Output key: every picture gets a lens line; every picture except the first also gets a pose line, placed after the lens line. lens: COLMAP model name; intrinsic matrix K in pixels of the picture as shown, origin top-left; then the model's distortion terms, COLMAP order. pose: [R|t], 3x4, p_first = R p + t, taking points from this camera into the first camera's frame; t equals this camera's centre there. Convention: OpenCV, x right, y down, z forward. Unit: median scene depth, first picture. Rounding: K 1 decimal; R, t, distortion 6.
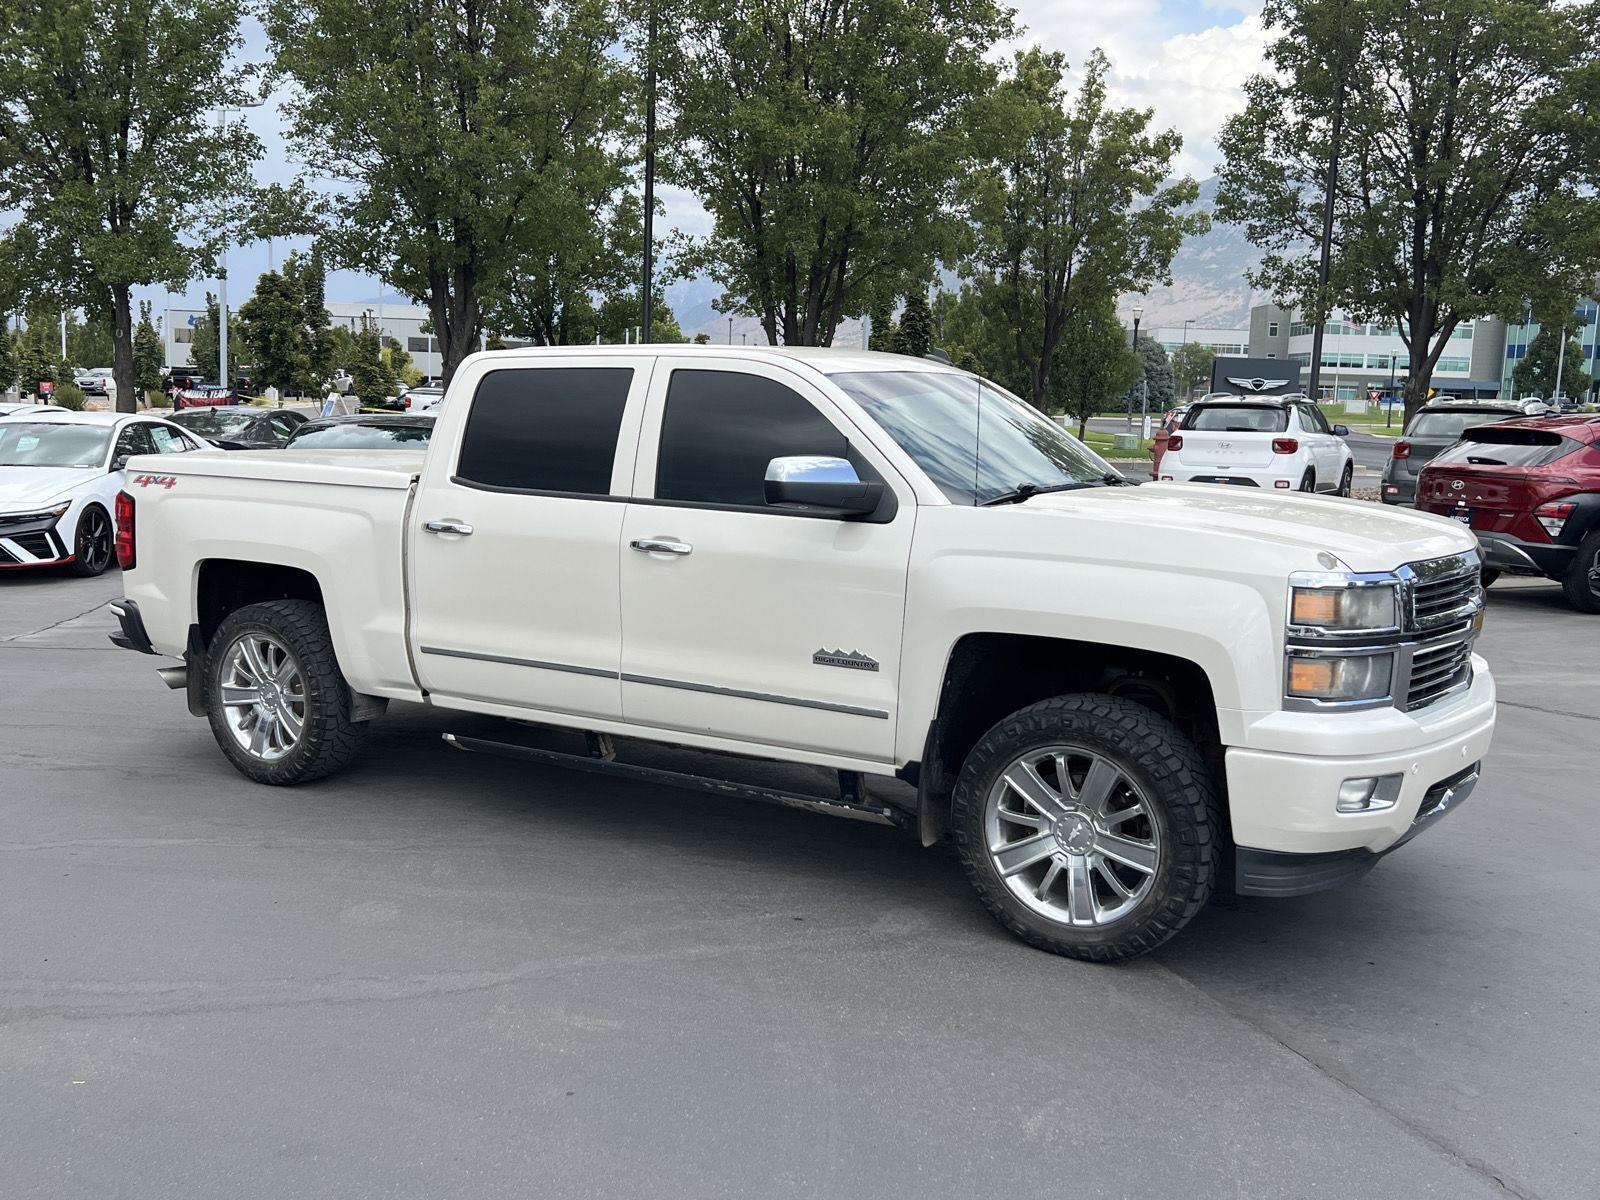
lens RADIAL K [[1512.7, 0, 784.6], [0, 1512.7, 602.5], [0, 0, 1]] dist [0.019274, 0.000000]
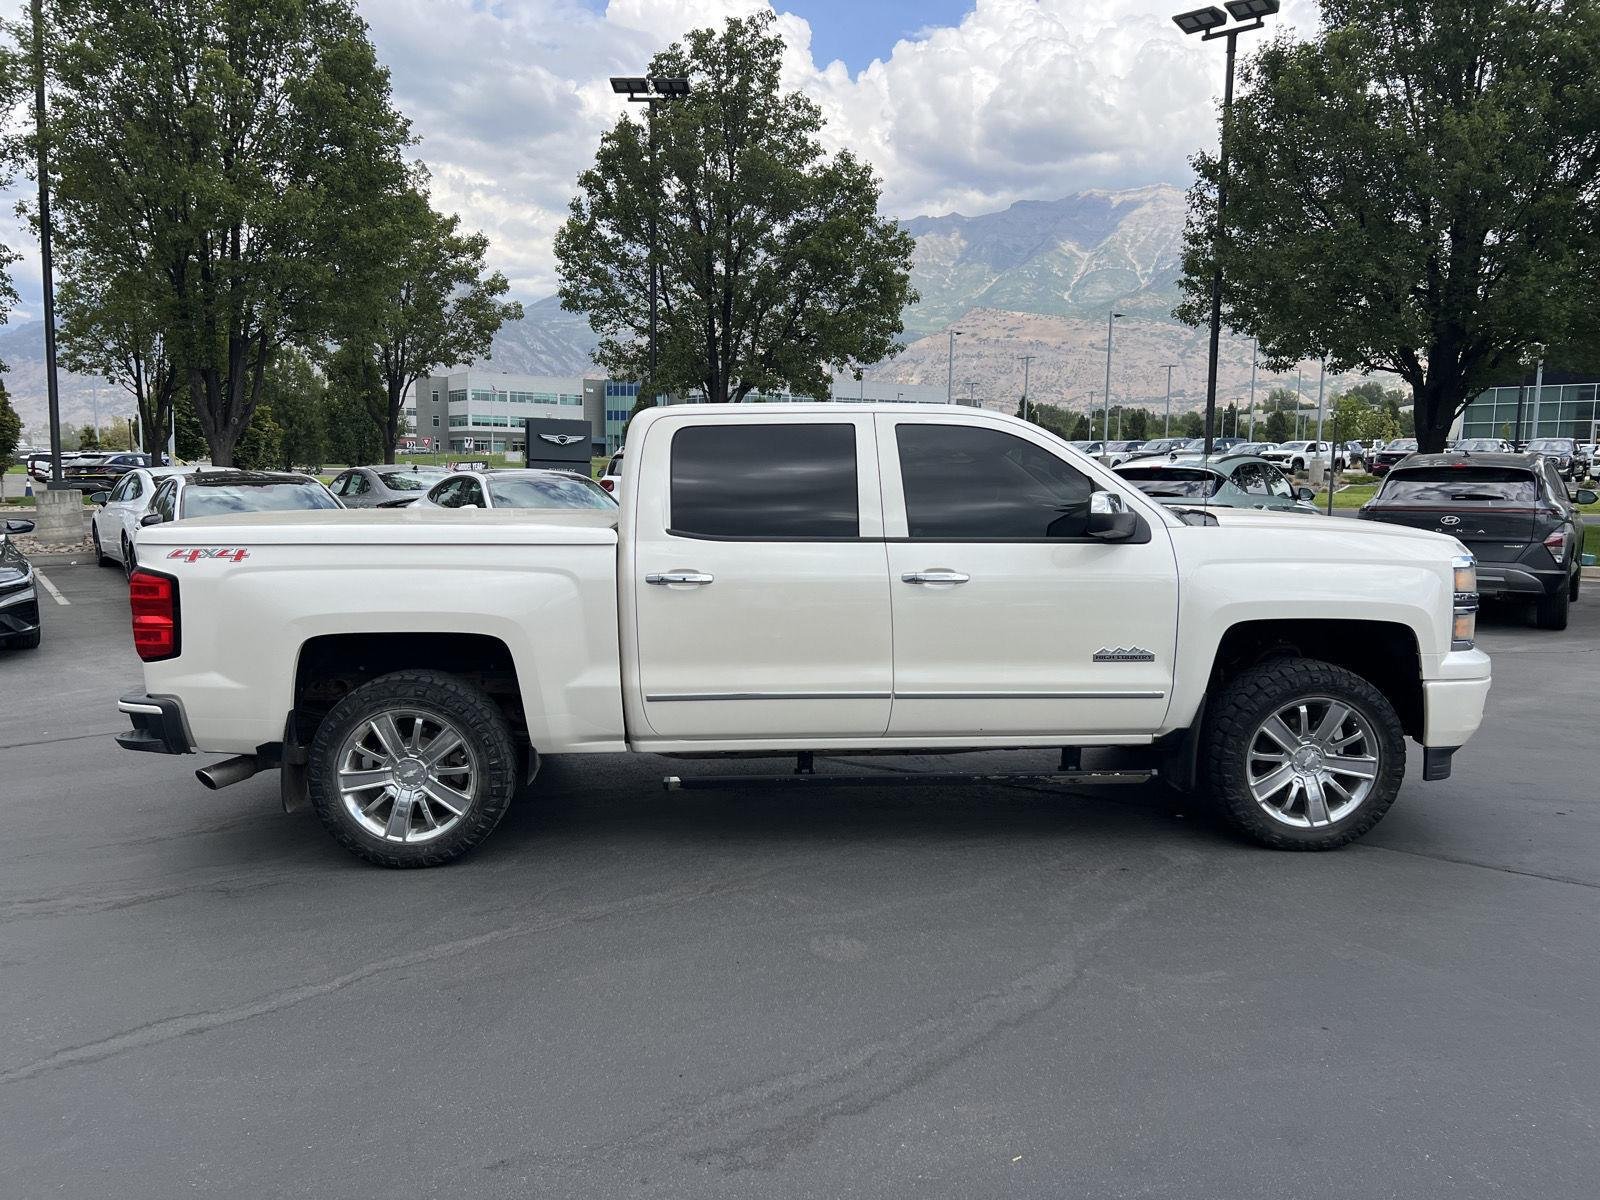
lens RADIAL K [[1214.6, 0, 791.4], [0, 1214.6, 606.2], [0, 0, 1]] dist [0.031815, -0.046061]
pose [[0.824195, -0.086628, 0.559641, -0.616539], [0.091055, 0.995645, 0.020019, -0.039297], [-0.558938, 0.034459, 0.828493, 0.265964]]
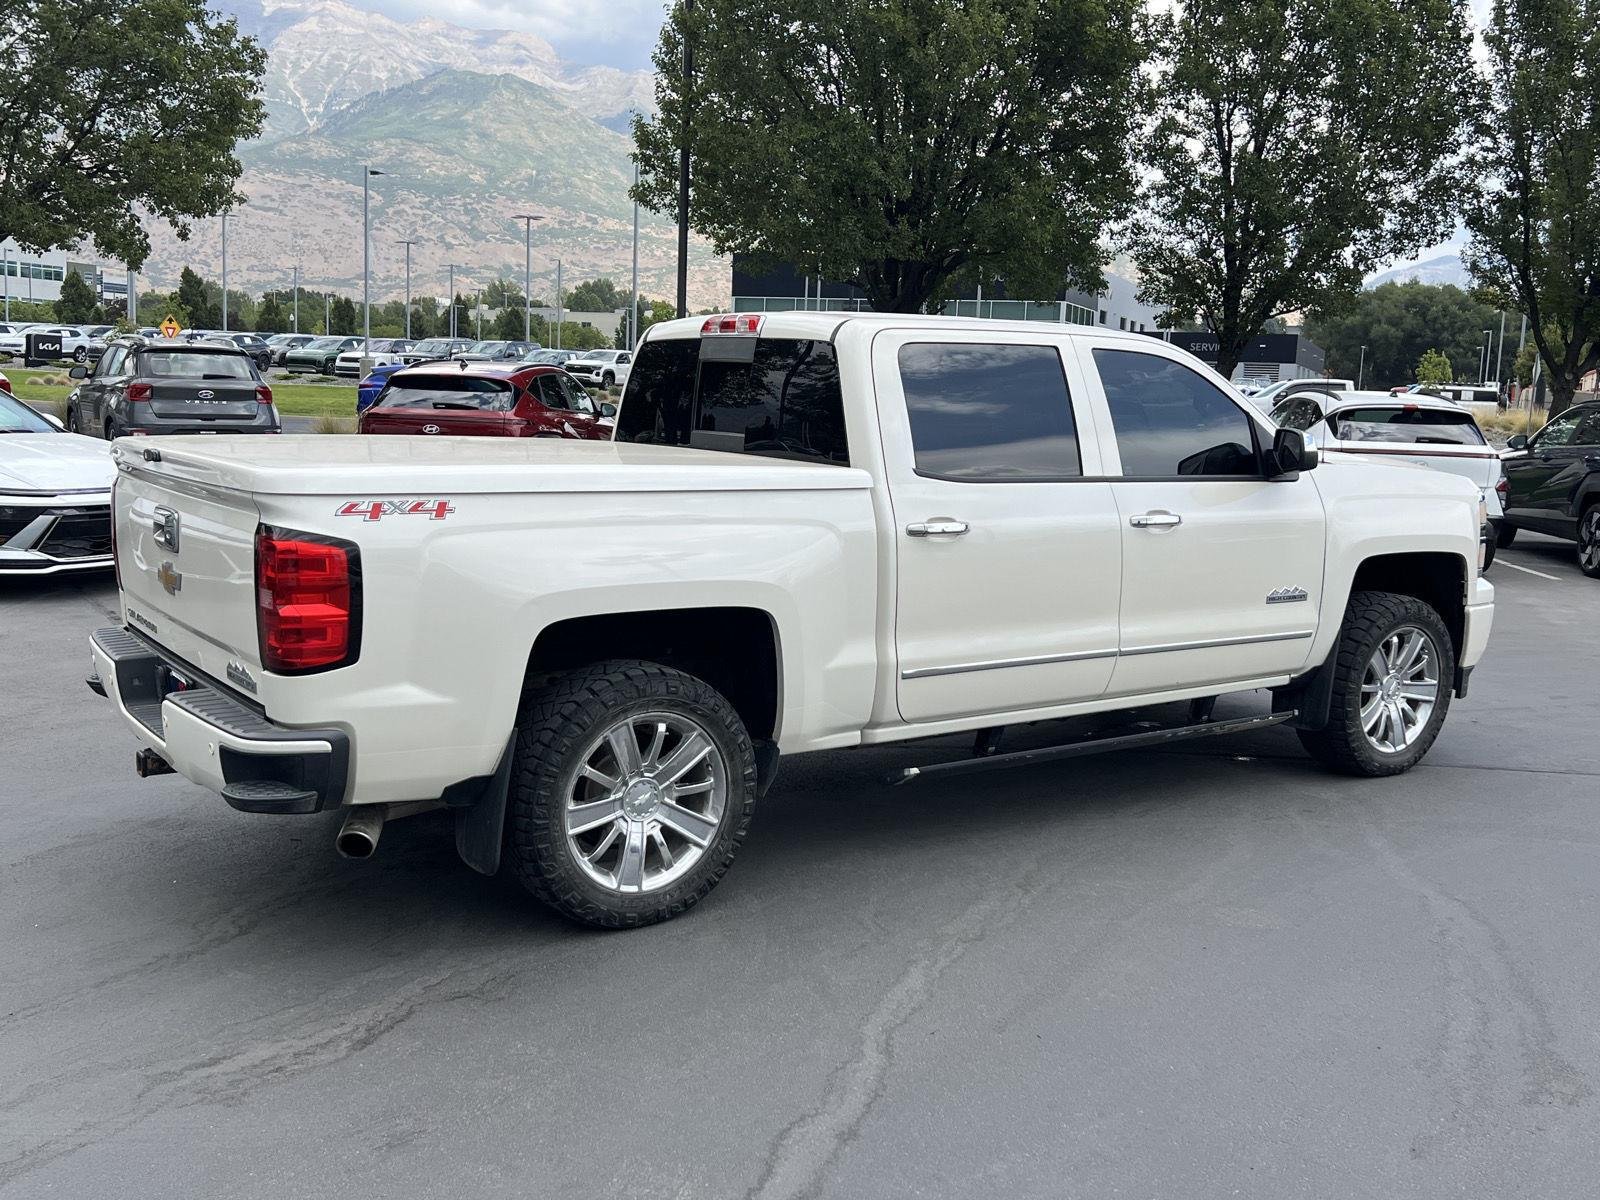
lens RADIAL K [[1592.8, 0, 809.7], [0, 1592.8, 605.5], [0, 0, 1]] dist [0.024114, 0.000000]
pose [[0.380737, -0.137165, 0.914454, -1.068948], [0.097392, 0.989385, 0.107854, -0.108953], [-0.919540, 0.047996, 0.390054, 0.706252]]
